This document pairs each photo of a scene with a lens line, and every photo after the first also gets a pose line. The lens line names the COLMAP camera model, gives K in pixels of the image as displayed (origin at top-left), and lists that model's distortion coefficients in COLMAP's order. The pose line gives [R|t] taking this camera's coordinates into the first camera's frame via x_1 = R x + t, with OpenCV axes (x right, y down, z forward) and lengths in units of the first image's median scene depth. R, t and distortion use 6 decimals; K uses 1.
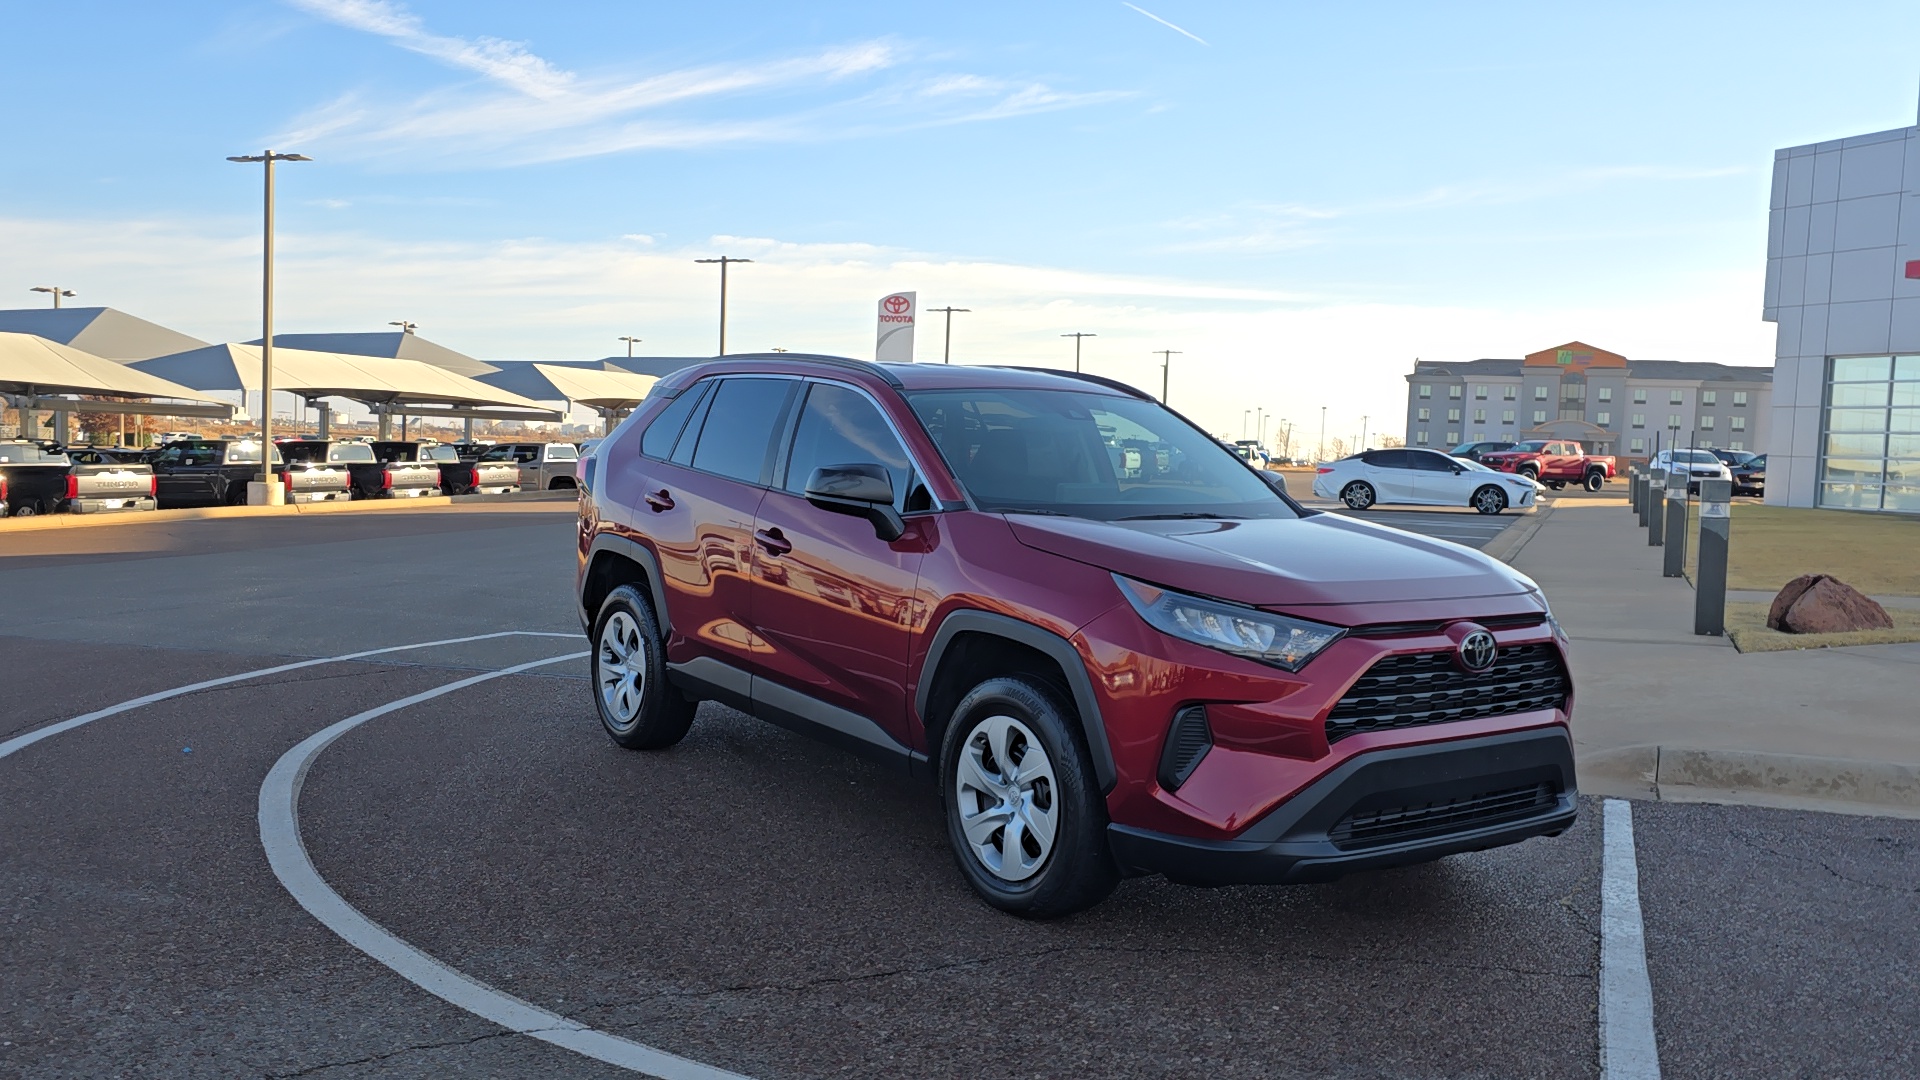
lens RADIAL K [[1593.1, 0, 961.5], [0, 1593.1, 535.6], [0, 0, 1]] dist [0.005051, -0.007676]
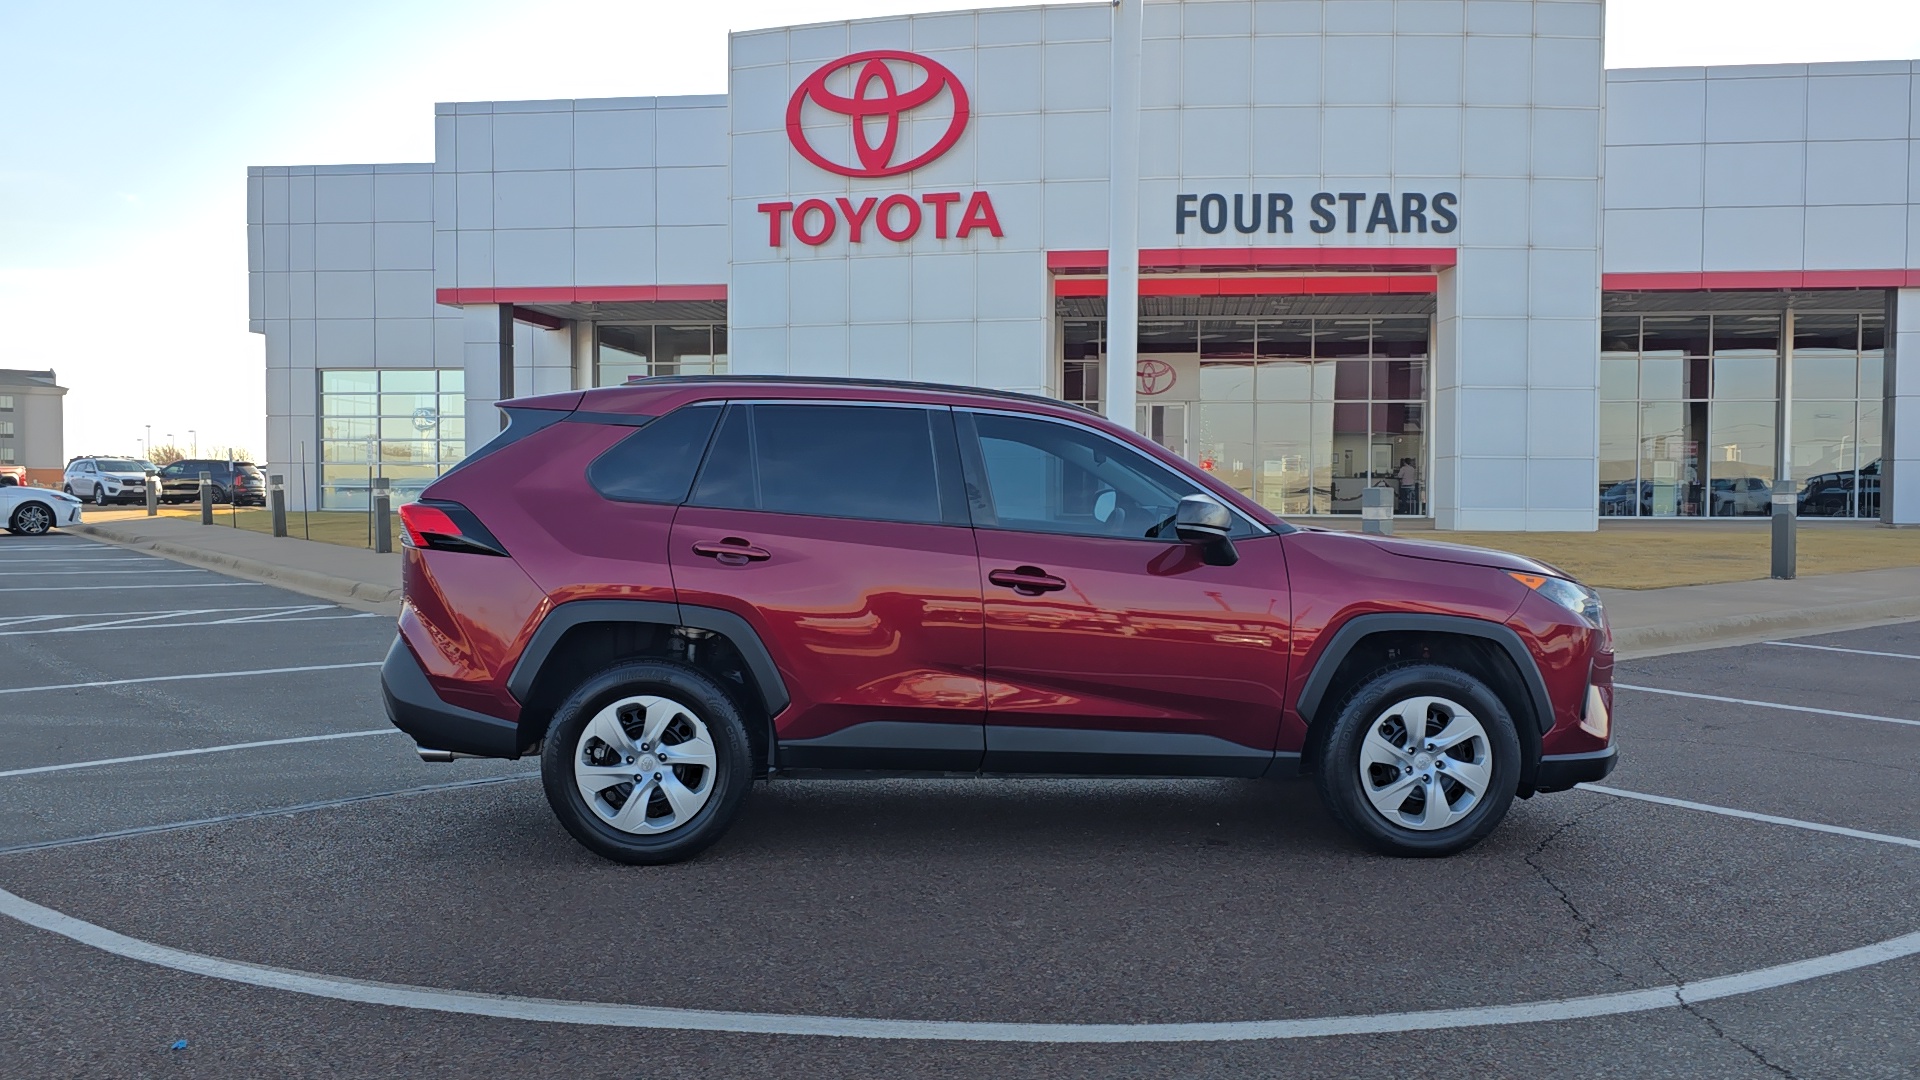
lens RADIAL K [[1593.1, 0, 957.0], [0, 1593.1, 532.9], [0, 0, 1]] dist [0.005051, -0.007676]
pose [[0.524293, -0.059703, 0.849443, -1.247717], [0.063555, 0.997500, 0.030882, -0.074749], [-0.849163, 0.037795, 0.526777, 0.695573]]
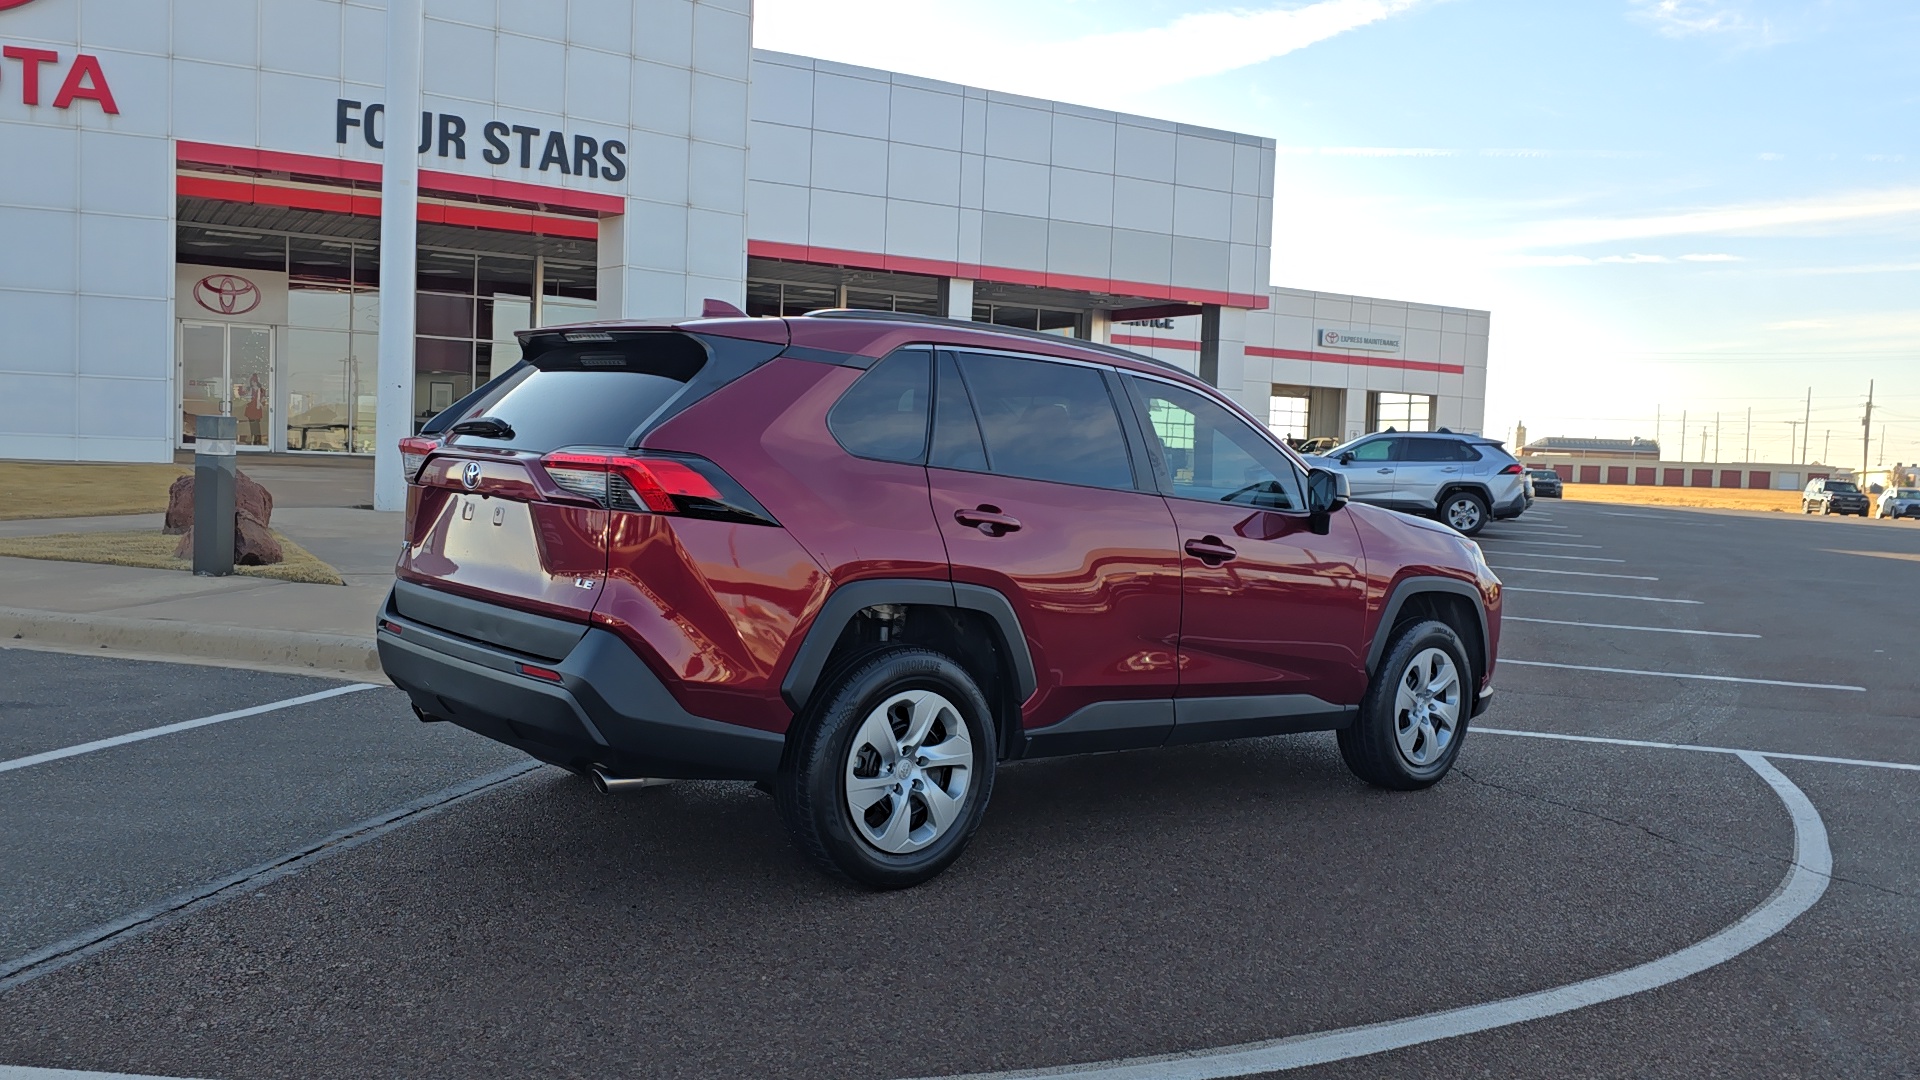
lens RADIAL K [[1593.1, 0, 951.4], [0, 1593.1, 534.3], [0, 0, 1]] dist [0.005051, -0.007676]
pose [[-0.099194, -0.093455, 0.990670, -1.363847], [0.010765, 0.995421, 0.094981, -0.127564], [-0.995010, 0.020086, -0.097733, 1.633531]]
